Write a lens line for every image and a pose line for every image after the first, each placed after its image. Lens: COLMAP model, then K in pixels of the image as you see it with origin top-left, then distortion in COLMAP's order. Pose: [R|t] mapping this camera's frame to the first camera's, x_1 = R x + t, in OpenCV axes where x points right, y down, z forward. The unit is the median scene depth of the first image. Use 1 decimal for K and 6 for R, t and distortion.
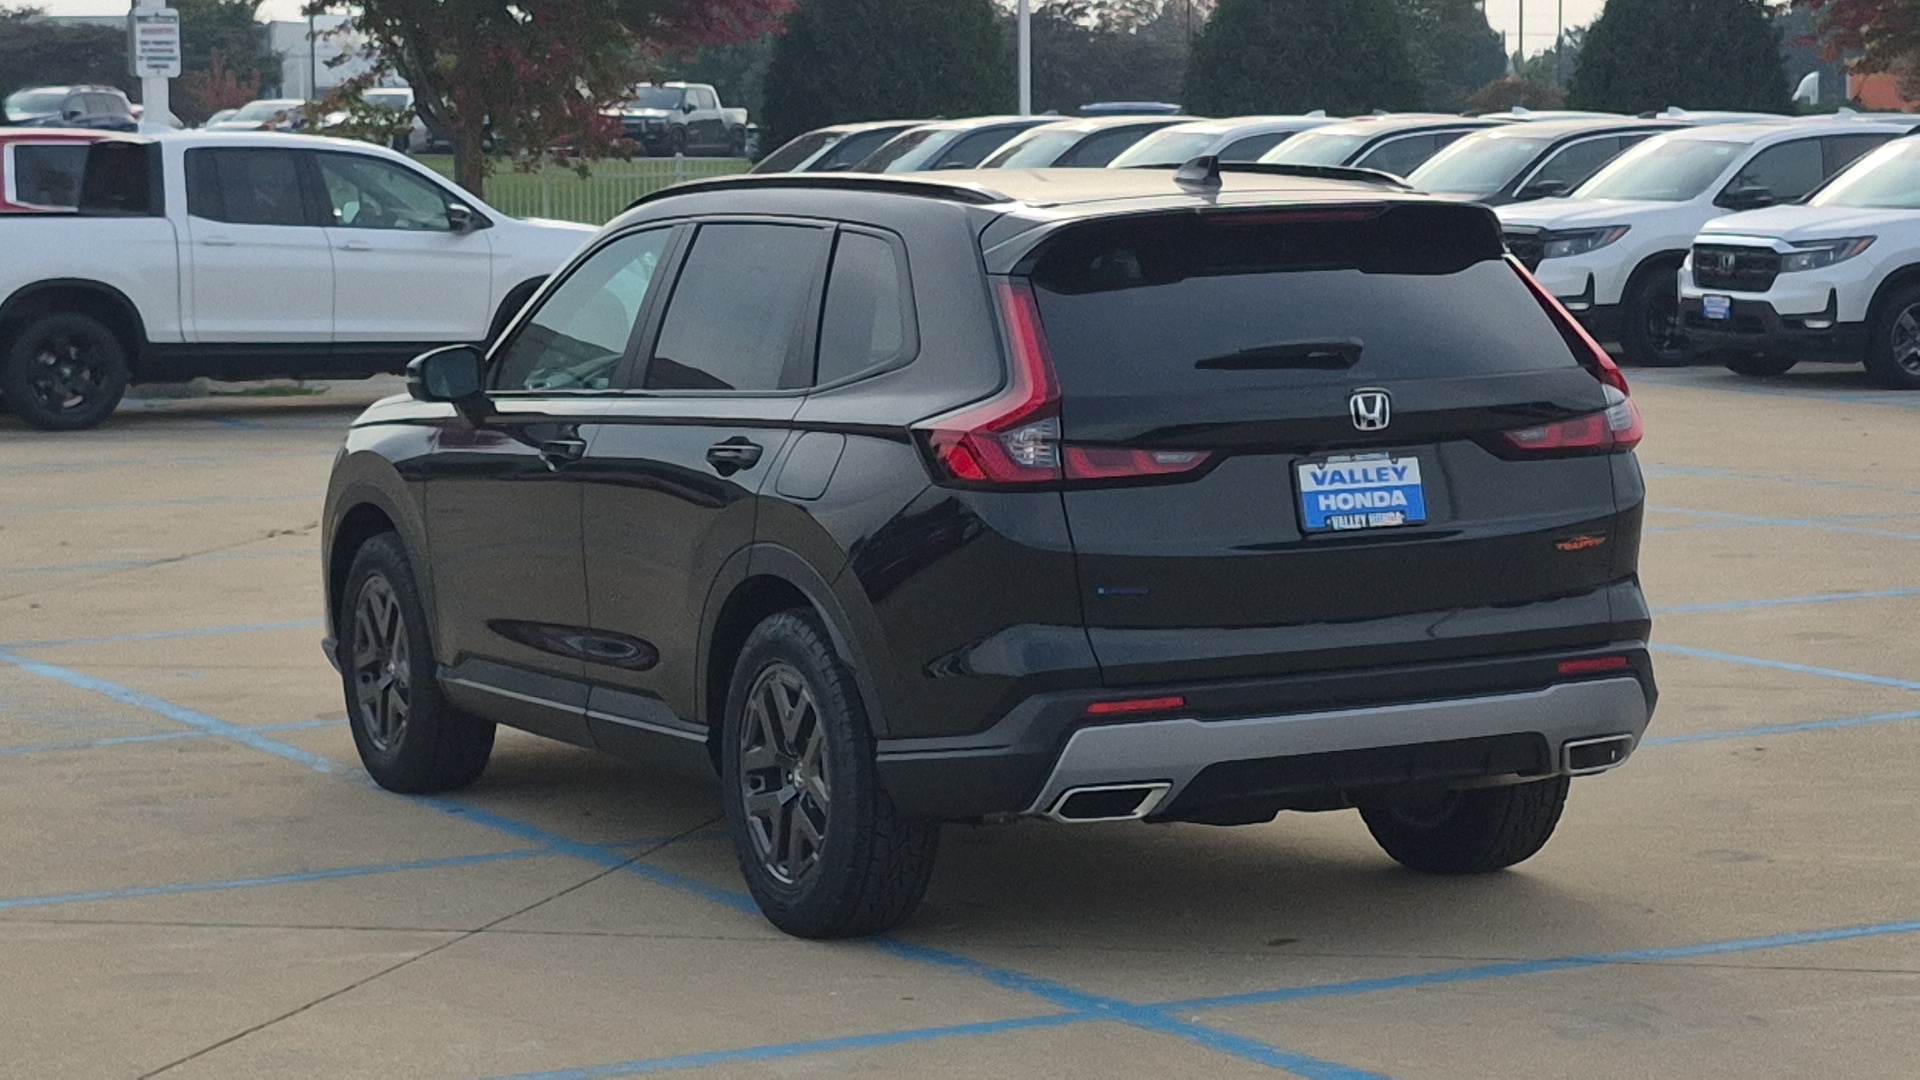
lens RADIAL K [[4380.7, 0, 960.0], [0, 4380.7, 540.0], [0, 0, 1]] dist [0.150805, 0.052304]
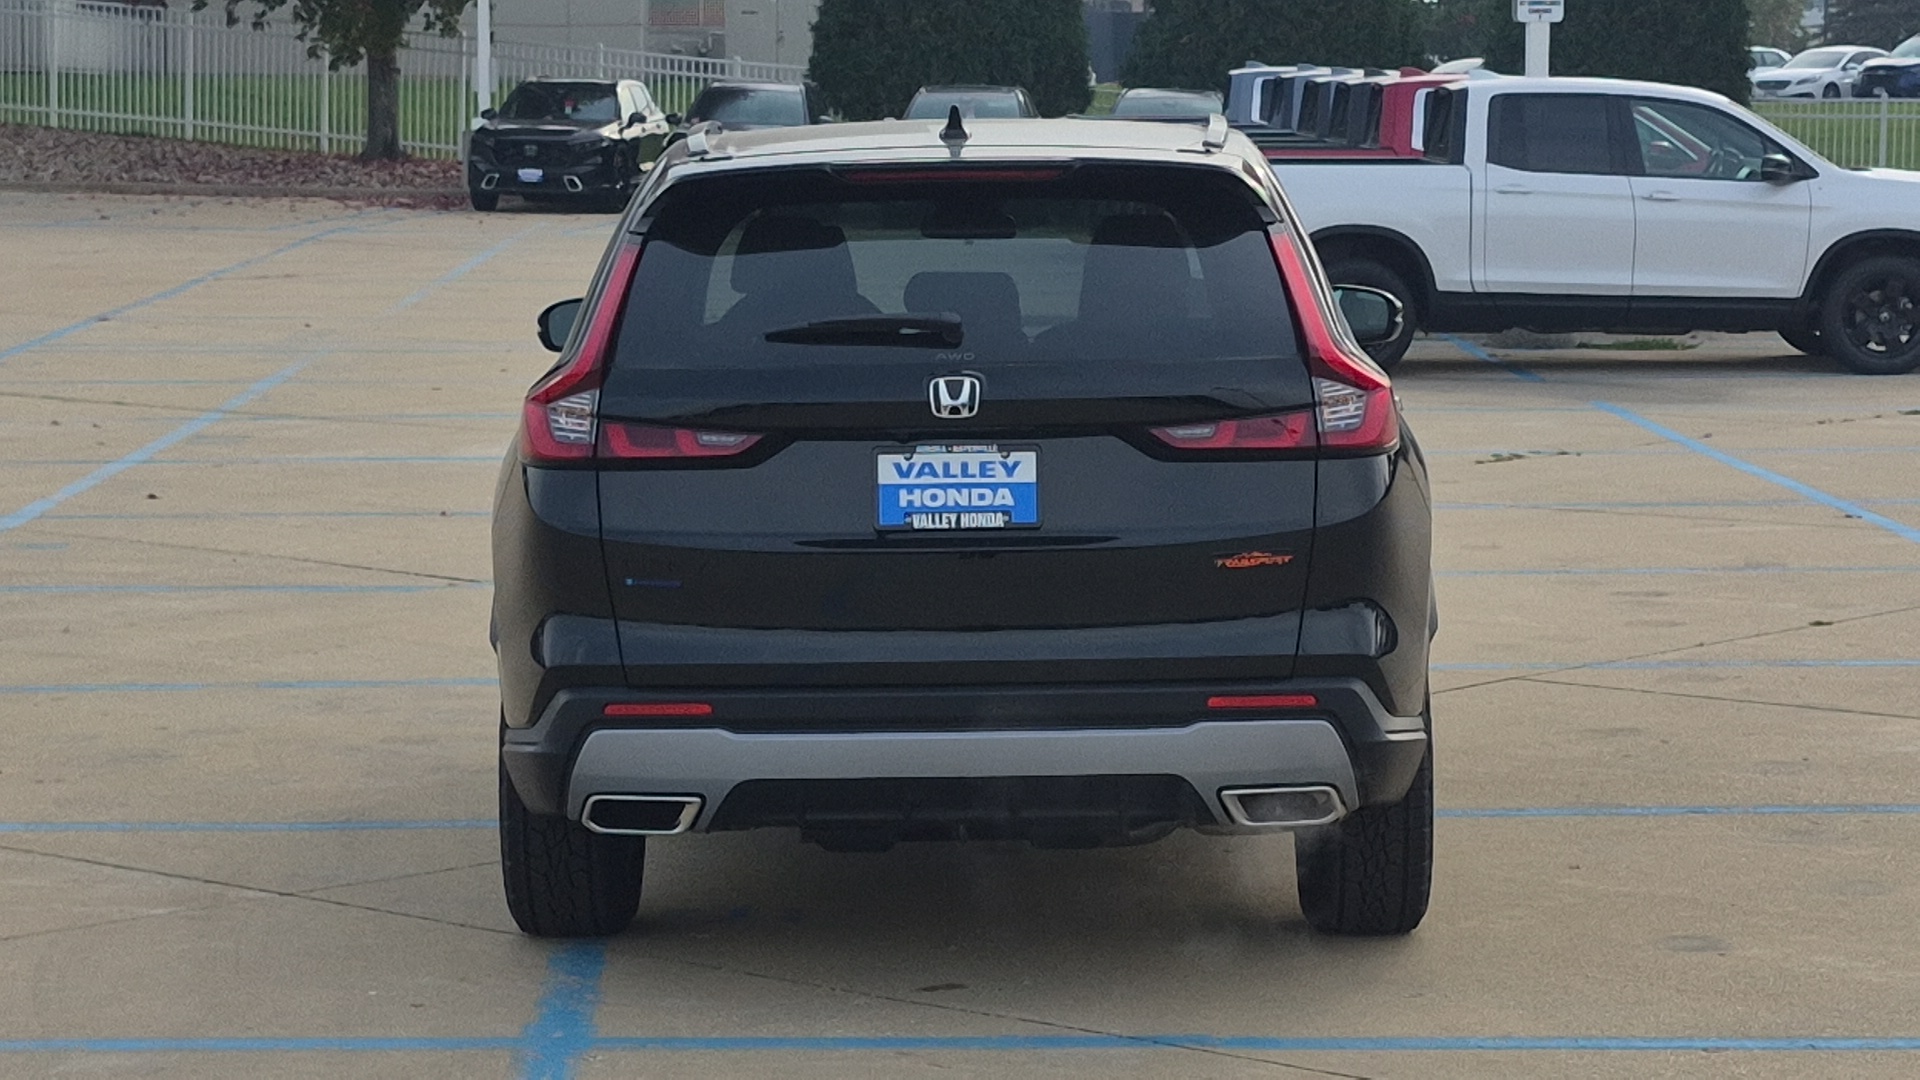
lens RADIAL K [[4380.7, 0, 960.0], [0, 4380.7, 540.0], [0, 0, 1]] dist [0.150805, 0.052304]
pose [[0.888068, 0.054172, -0.456508, 0.496562], [-0.048555, 0.998531, 0.024036, -0.021758], [0.457140, 0.000820, 0.889394, 0.213569]]
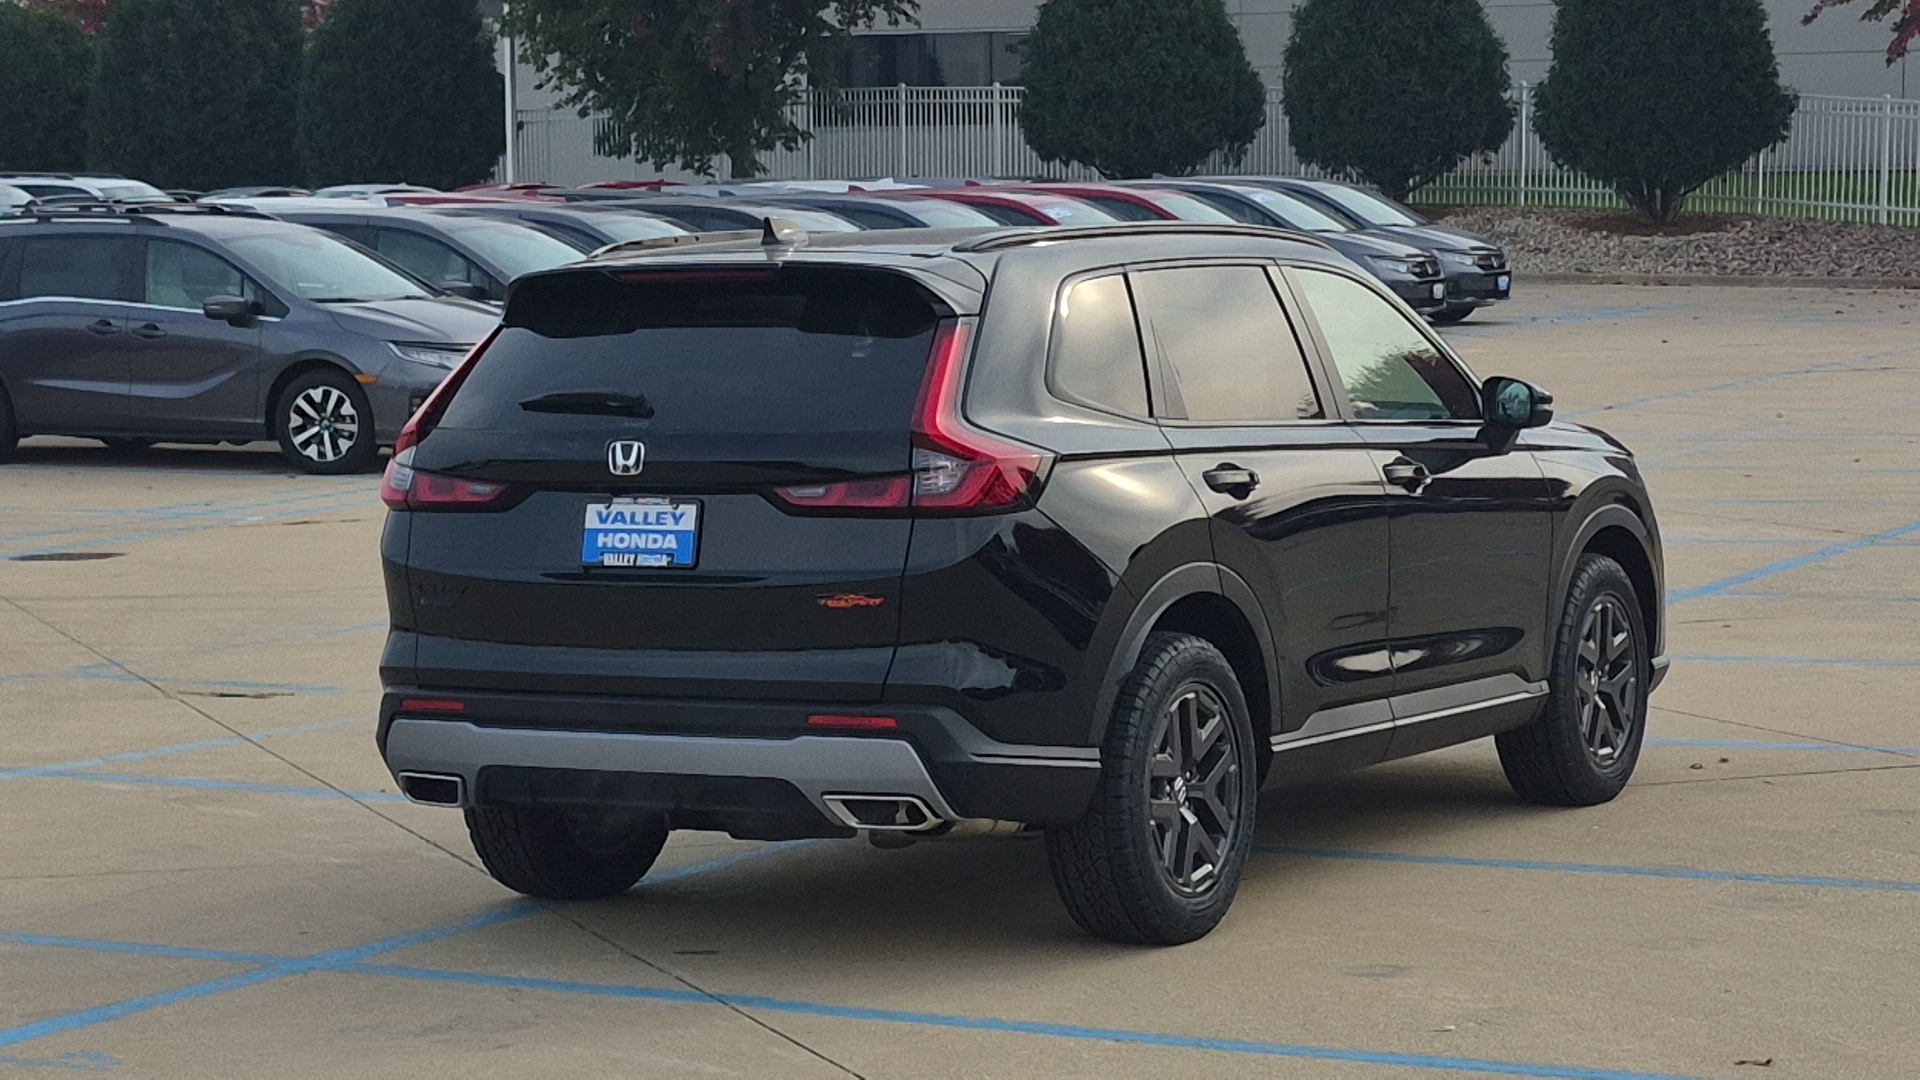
lens RADIAL K [[4380.7, 0, 960.0], [0, 4380.7, 540.0], [0, 0, 1]] dist [0.150805, 0.052304]
pose [[0.567302, 0.067215, -0.820762, 1.017660], [-0.071006, 0.996944, 0.032565, -0.049826], [0.820443, 0.039805, 0.570341, 0.452344]]
